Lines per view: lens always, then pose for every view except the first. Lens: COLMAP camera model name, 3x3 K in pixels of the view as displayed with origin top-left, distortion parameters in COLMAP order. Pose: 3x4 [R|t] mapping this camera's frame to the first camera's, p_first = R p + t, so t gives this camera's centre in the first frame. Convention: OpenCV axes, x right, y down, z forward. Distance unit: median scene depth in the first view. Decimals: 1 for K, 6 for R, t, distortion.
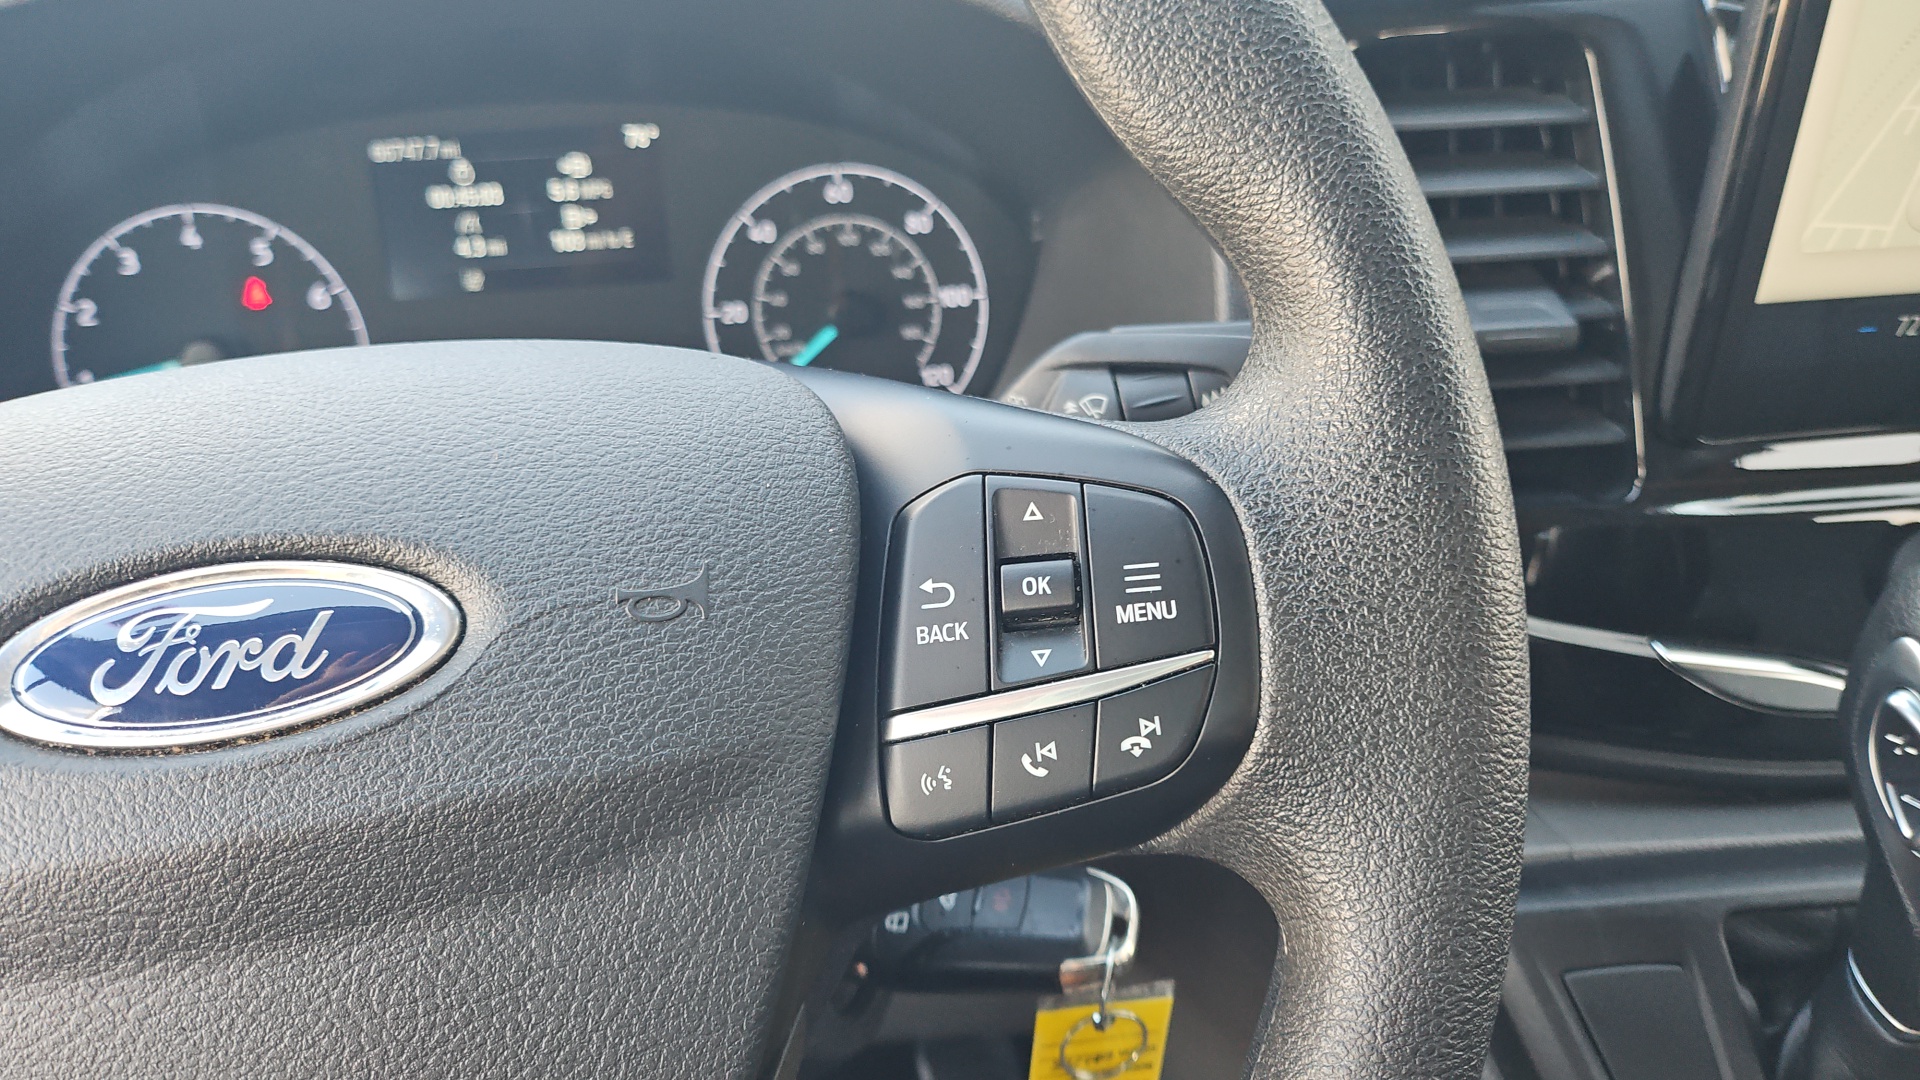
lens RADIAL K [[1367.1, 0, 964.4], [0, 1367.1, 526.0], [0, 0, 1]] dist [0.042705, -0.031372]
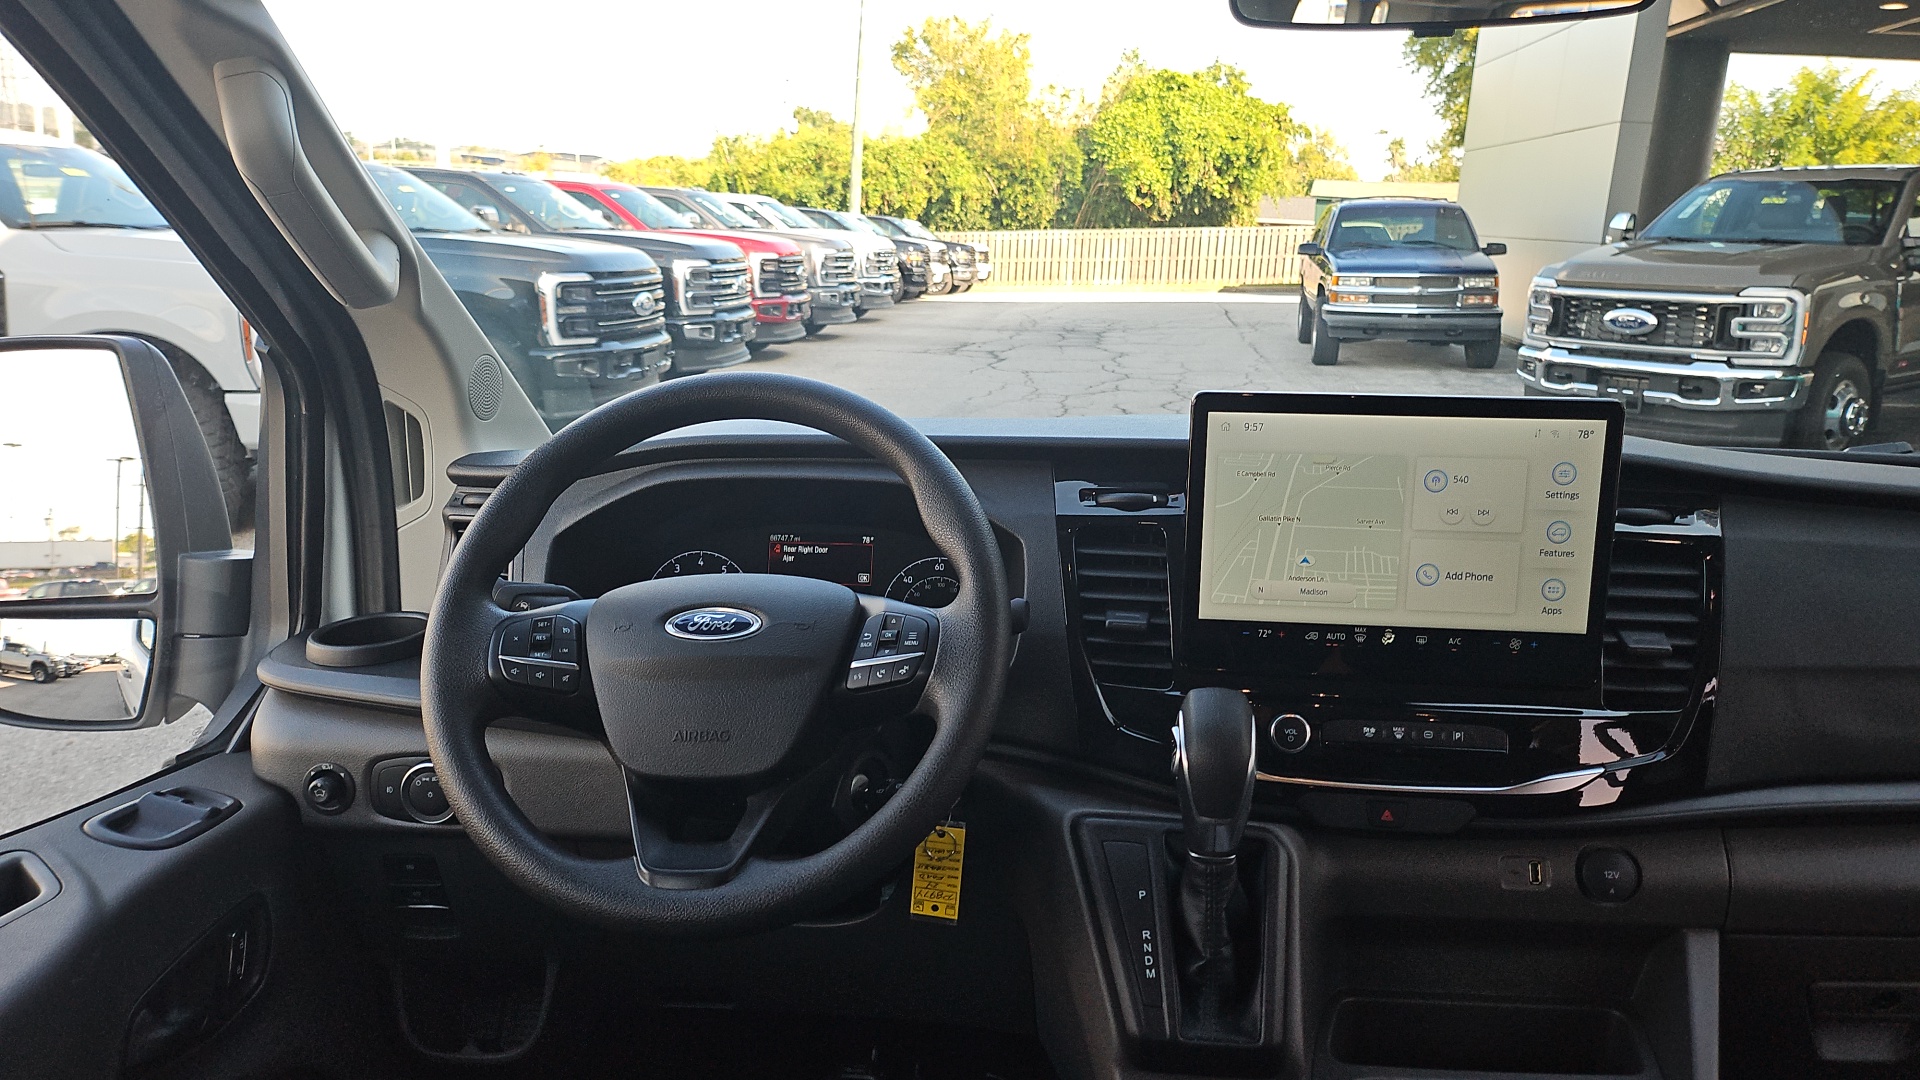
lens RADIAL K [[1367.1, 0, 960.5], [0, 1367.1, 533.9], [0, 0, 1]] dist [0.042705, -0.031372]
pose [[0.961015, 0.075870, -0.265882, 1.273710], [-0.154466, 0.944882, -0.288684, 0.870682], [0.229325, 0.318500, 0.919765, -2.735560]]
